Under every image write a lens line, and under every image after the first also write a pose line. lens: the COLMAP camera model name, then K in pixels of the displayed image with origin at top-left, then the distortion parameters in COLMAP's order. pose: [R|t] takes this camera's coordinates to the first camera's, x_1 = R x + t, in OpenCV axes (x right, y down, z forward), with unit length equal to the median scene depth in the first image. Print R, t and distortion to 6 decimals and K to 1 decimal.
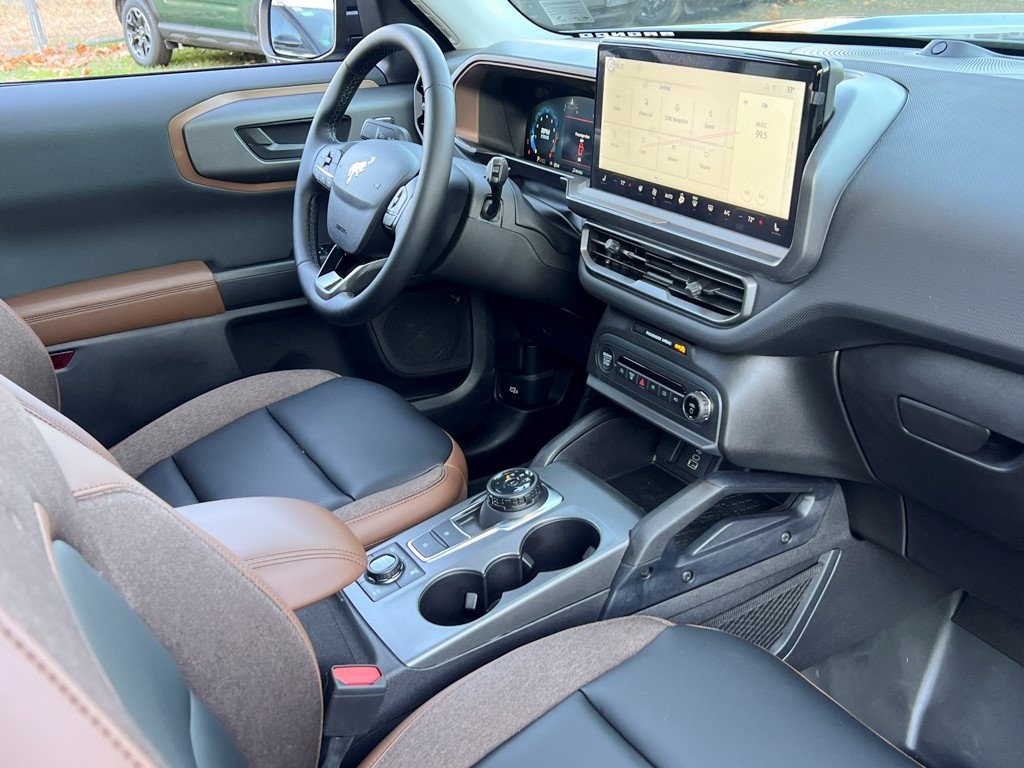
lens RADIAL K [[1041.1, 0, 512.0], [0, 1041.1, 384.0], [0, 0, 1]] dist [0.168232, -0.565857]
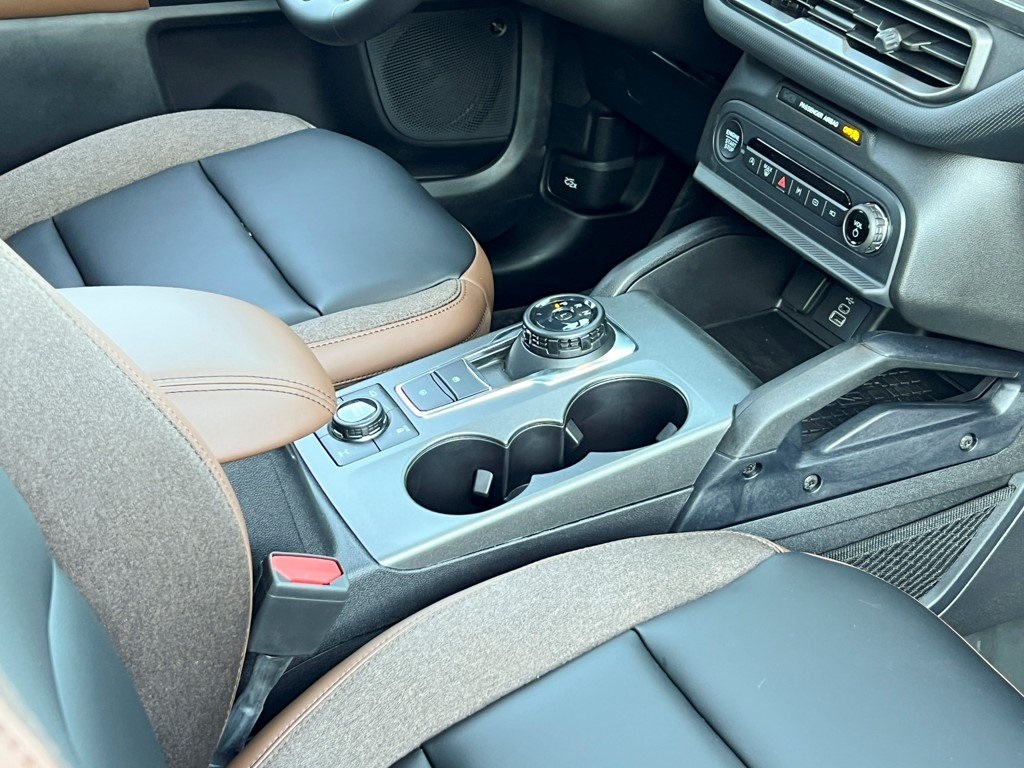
lens RADIAL K [[1496.2, 0, 512.0], [0, 1496.2, 384.0], [0, 0, 1]] dist [0.221137, -1.071091]
pose [[0.993585, 0.112598, -0.010518, -0.017336], [-0.110283, 0.985327, 0.130265, 0.018736], [0.025031, -0.128269, 0.991423, 0.061108]]
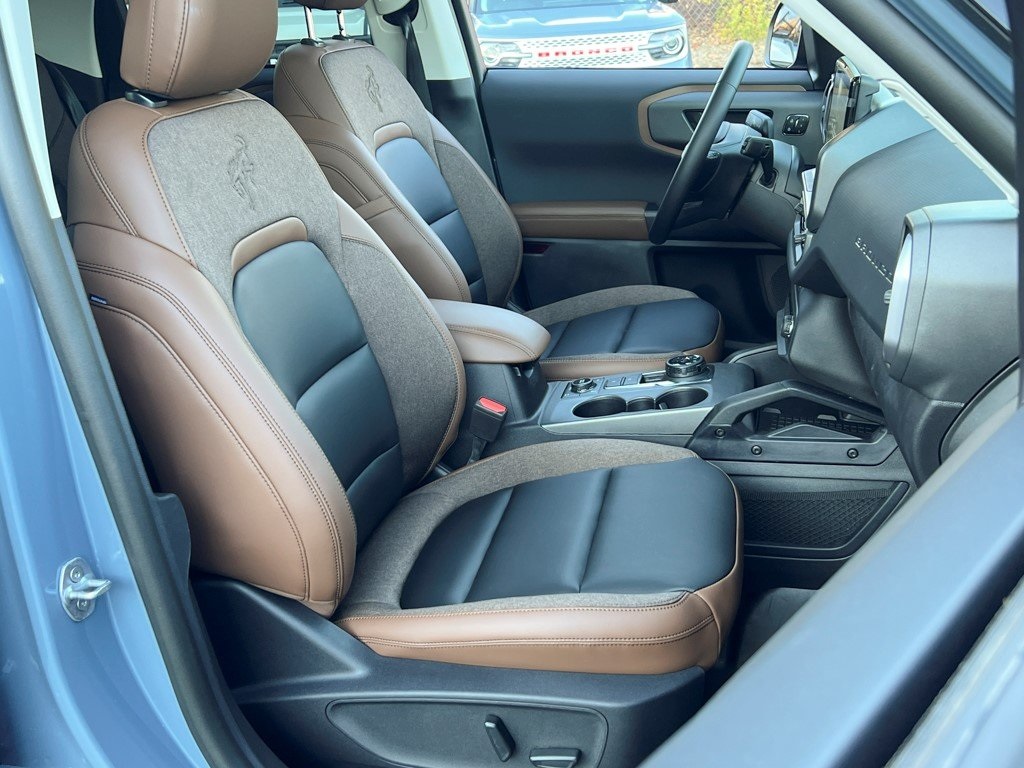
lens RADIAL K [[1041.1, 0, 512.0], [0, 1041.1, 384.0], [0, 0, 1]] dist [0.168232, -0.565857]
pose [[0.719600, 0.255328, -0.645743, 0.792473], [-0.266359, 0.960304, 0.082882, 0.072584], [0.641271, 0.112358, 0.759044, -0.242424]]
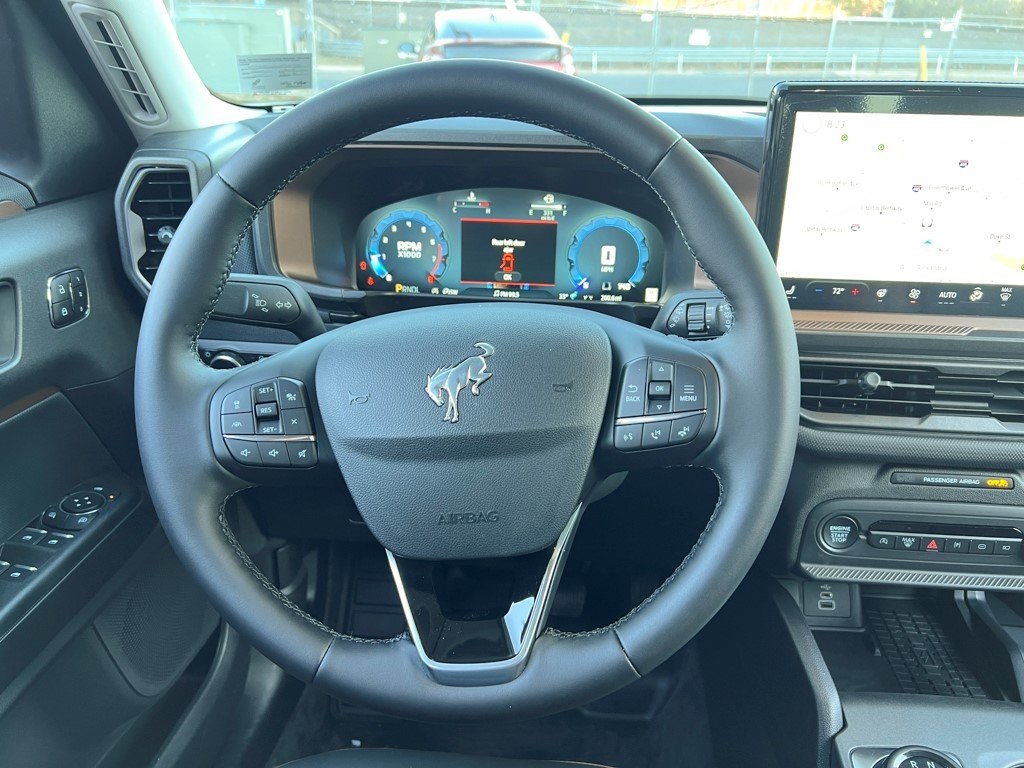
lens RADIAL K [[786.4, 0, 512.0], [0, 786.4, 384.0], [0, 0, 1]] dist [0.001888, 0.000330]
pose [[0.557165, -0.275532, 0.783358, -0.457340], [0.290666, 0.948380, 0.126839, -0.273108], [-0.777869, 0.157025, 0.608492, 0.896269]]
